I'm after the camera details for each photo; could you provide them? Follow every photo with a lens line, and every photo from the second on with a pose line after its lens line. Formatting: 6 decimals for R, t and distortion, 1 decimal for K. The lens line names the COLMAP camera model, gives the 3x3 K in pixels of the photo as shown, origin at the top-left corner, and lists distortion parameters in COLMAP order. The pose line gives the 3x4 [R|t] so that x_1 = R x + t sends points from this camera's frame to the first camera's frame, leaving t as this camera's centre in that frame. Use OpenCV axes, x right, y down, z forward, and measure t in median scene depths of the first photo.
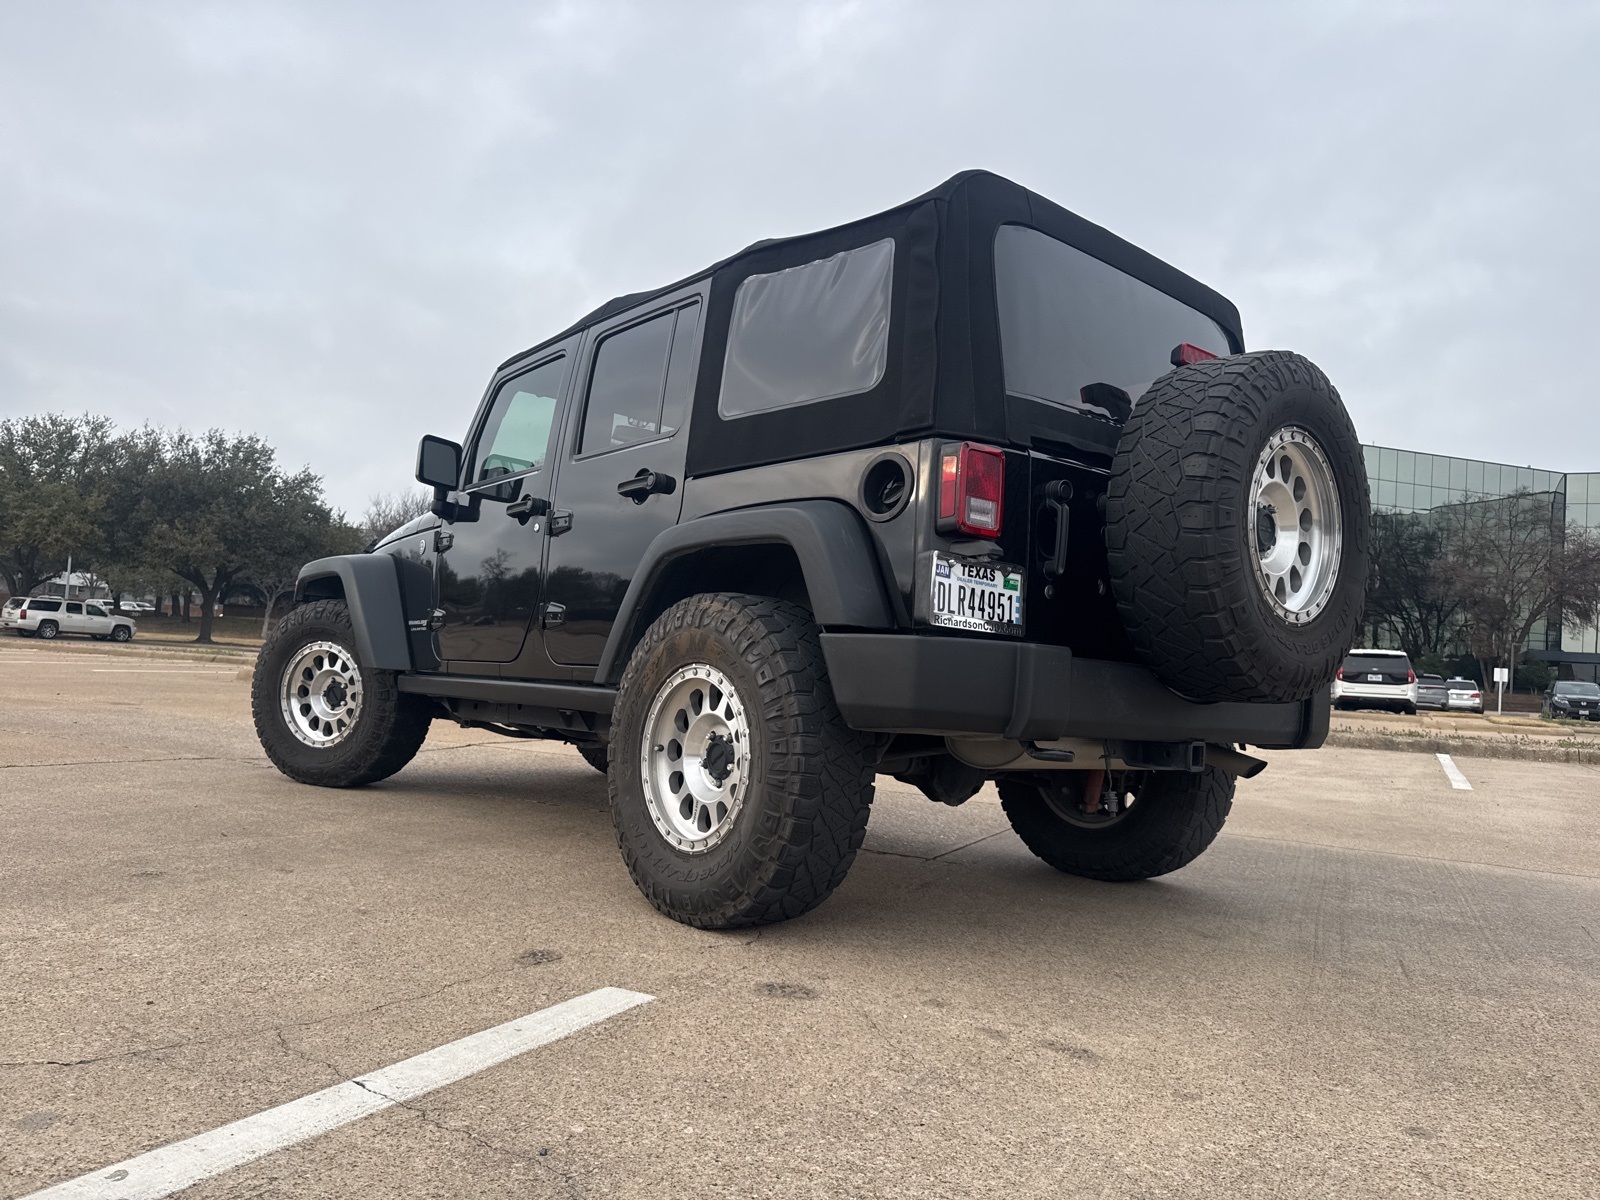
lens RADIAL K [[1162.1, 0, 795.9], [0, 1162.1, 604.3], [0, 0, 1]] dist [-0.001409, -0.019724]
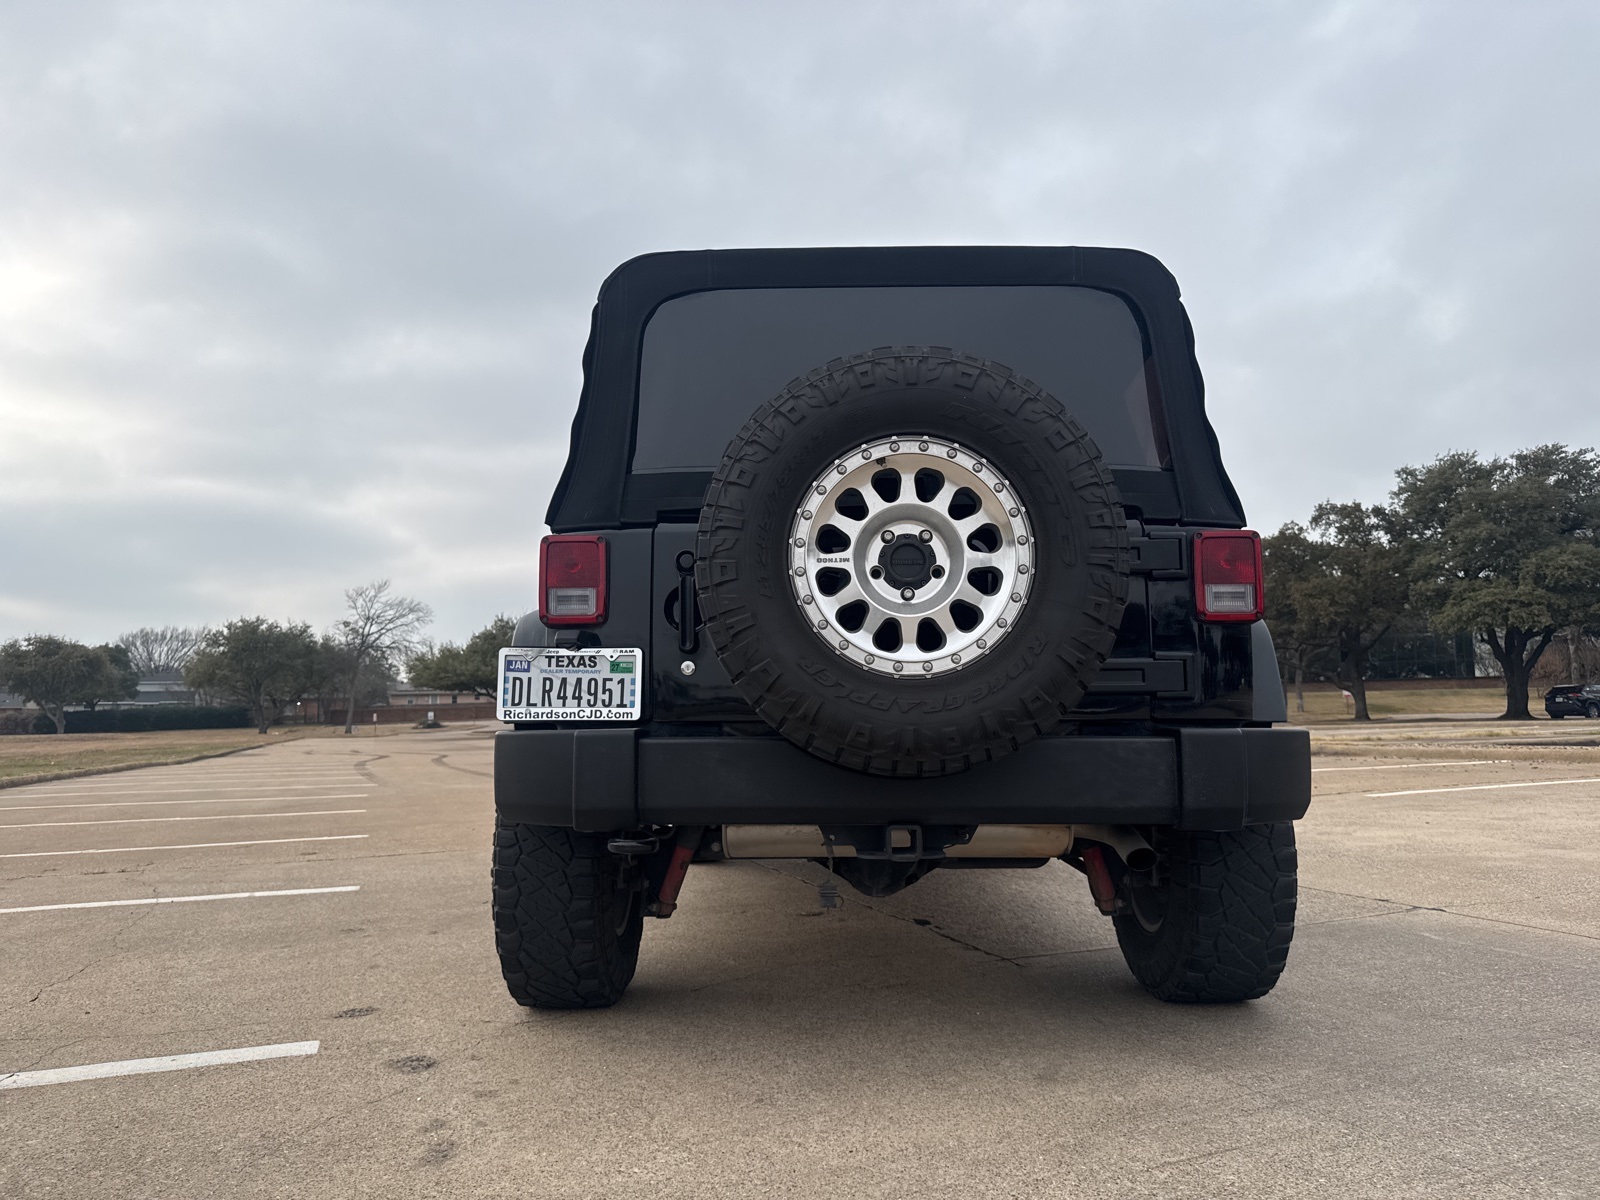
lens RADIAL K [[1162.1, 0, 799.1], [0, 1162.1, 589.7], [0, 0, 1]] dist [-0.001409, -0.019724]
pose [[0.741577, -0.146056, -0.654776, 0.977874], [0.099706, 0.989169, -0.107722, 0.039489], [0.663418, 0.014599, 0.748107, 0.382851]]
